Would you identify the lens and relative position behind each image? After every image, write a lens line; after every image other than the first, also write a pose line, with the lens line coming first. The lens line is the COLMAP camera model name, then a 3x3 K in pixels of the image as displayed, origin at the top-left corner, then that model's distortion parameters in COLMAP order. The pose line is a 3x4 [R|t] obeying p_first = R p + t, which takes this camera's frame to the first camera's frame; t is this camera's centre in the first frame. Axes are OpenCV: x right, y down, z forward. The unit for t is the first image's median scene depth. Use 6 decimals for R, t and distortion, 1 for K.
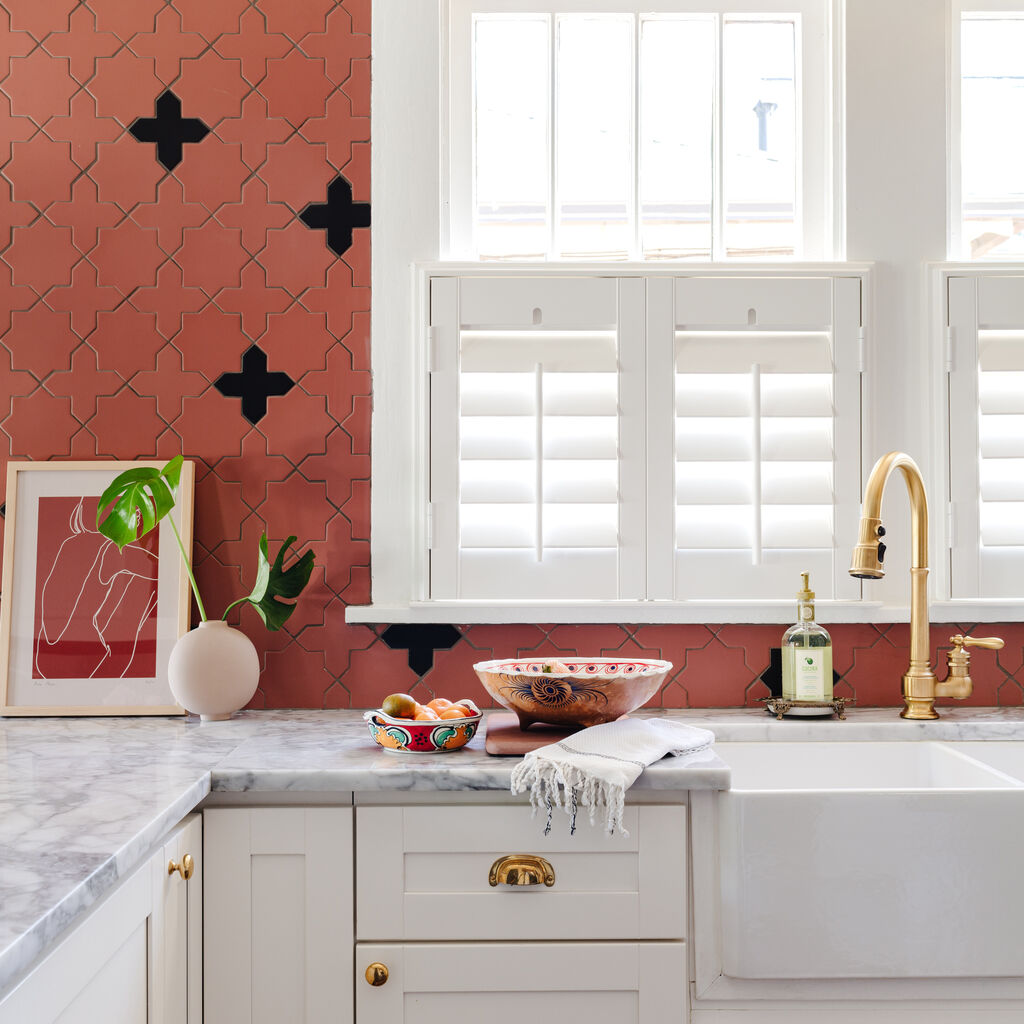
lens RADIAL K [[1536.2, 0, 512.0], [0, 1536.2, 512.0], [0, 0, 1]] dist [-0.026700, -0.031473]
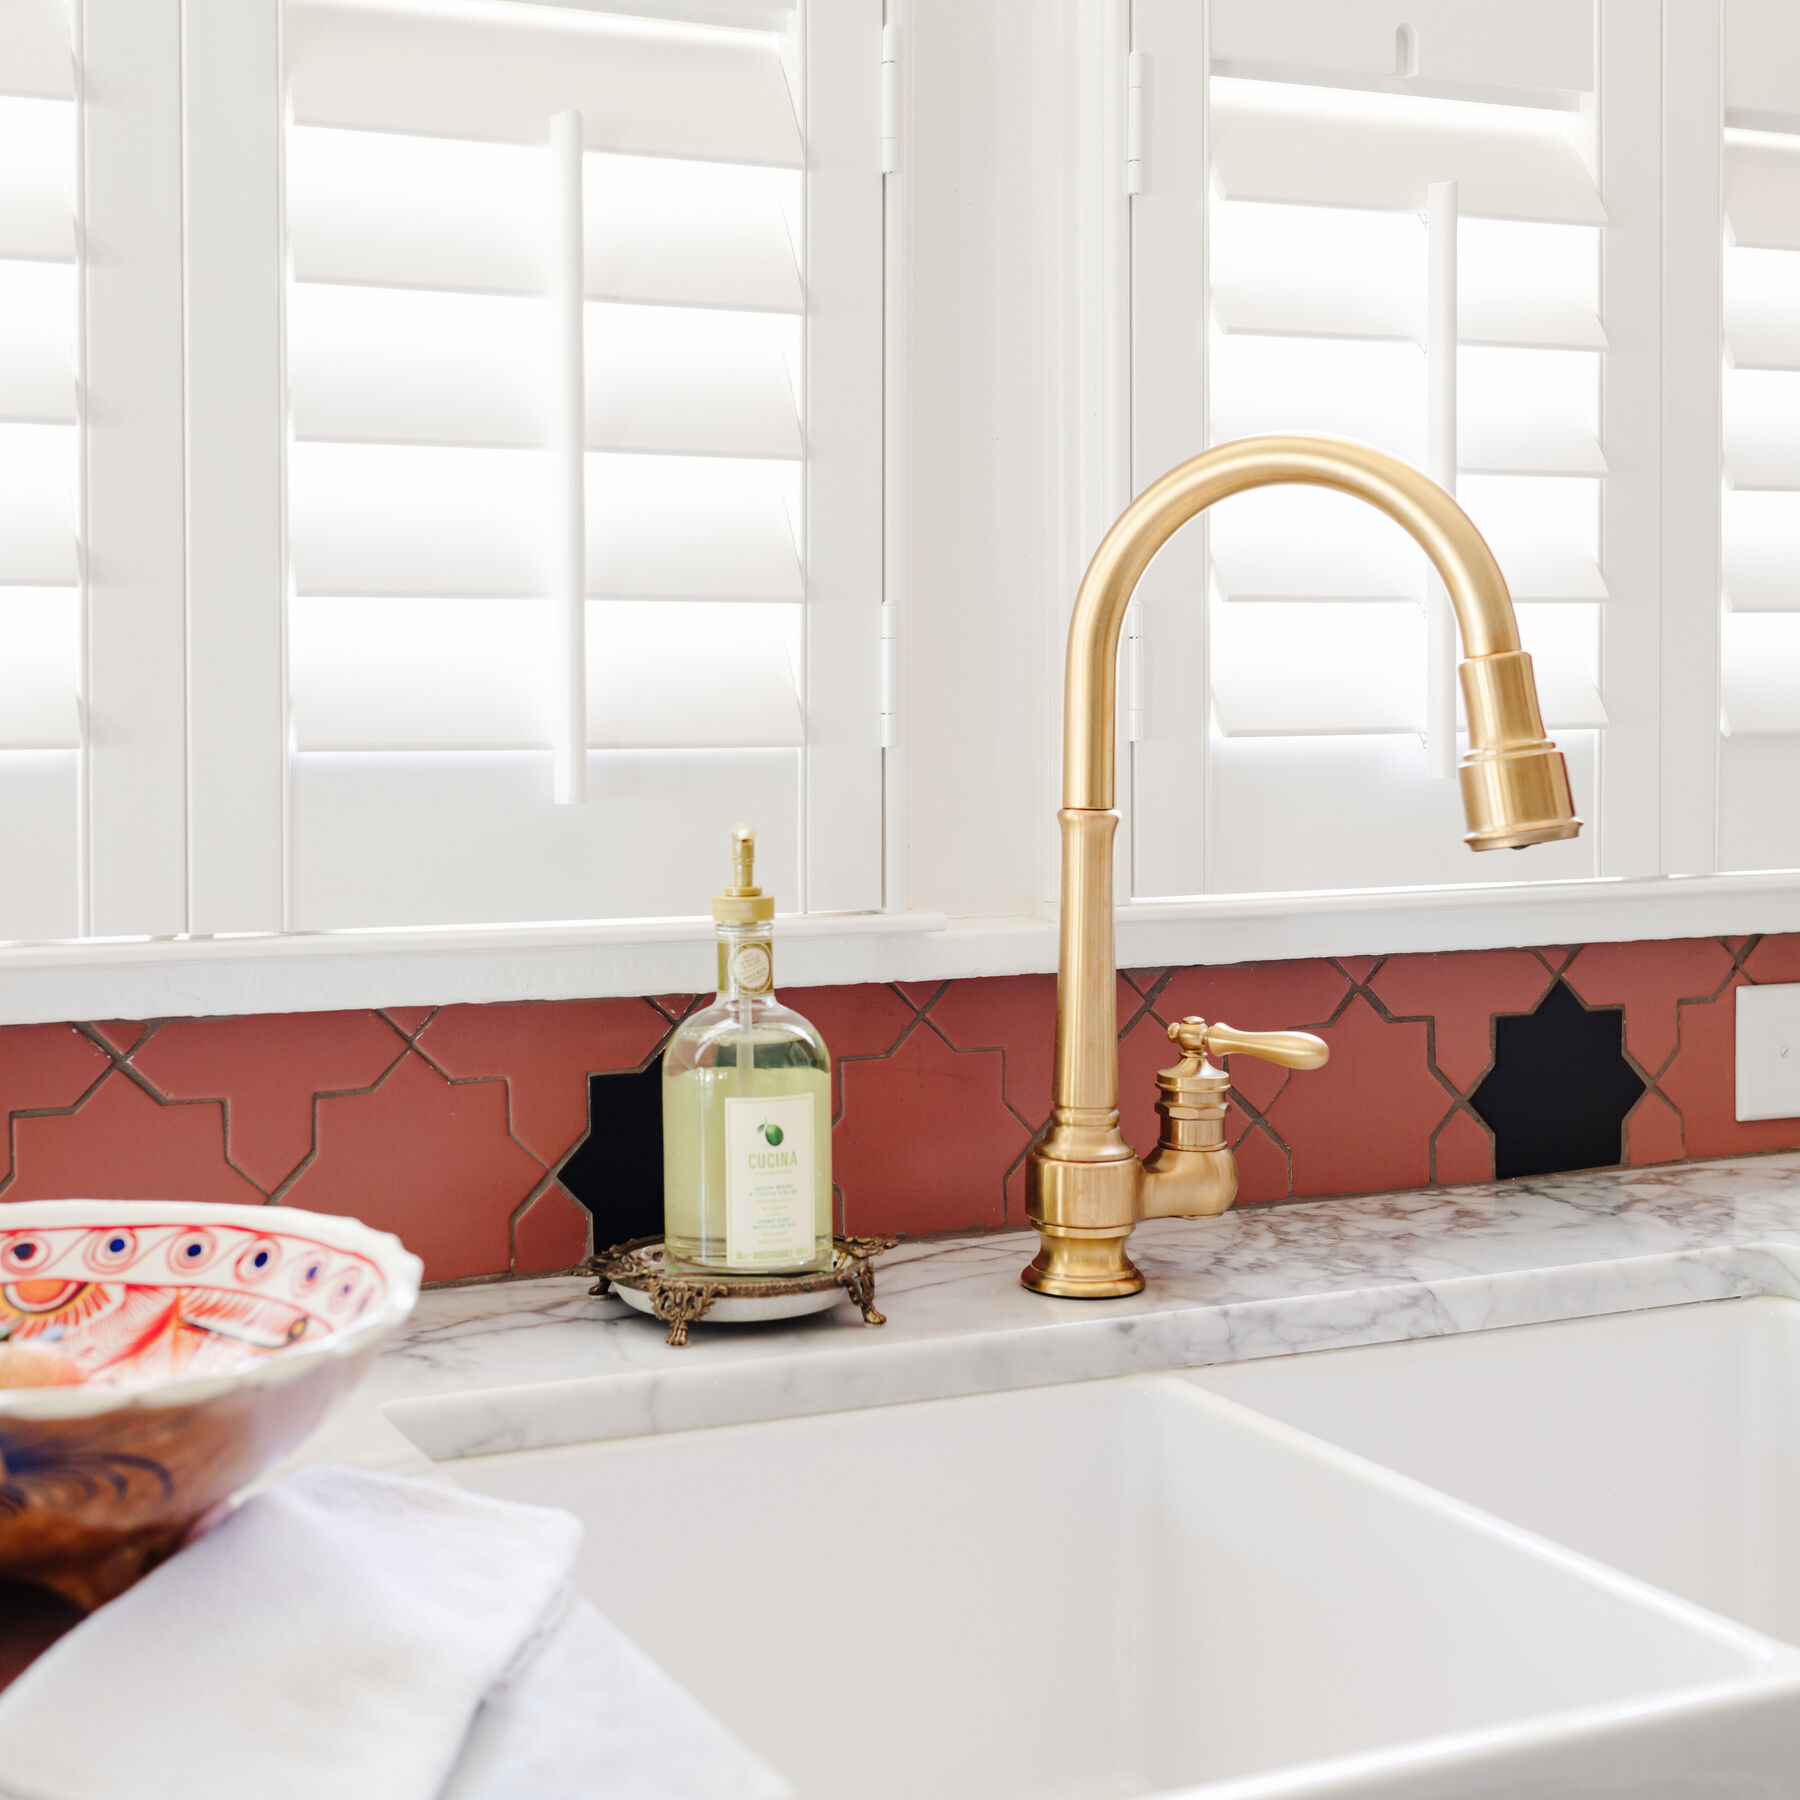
lens RADIAL K [[2860.8, 0, 898.7], [0, 2860.8, 761.3], [0, 0, 1]] dist [0.043606, -0.118738]
pose [[0.912407, -0.008713, 0.409192, -0.007295], [-0.008729, 0.999132, 0.040737, 0.003334], [-0.409192, -0.040741, 0.911538, 0.485637]]
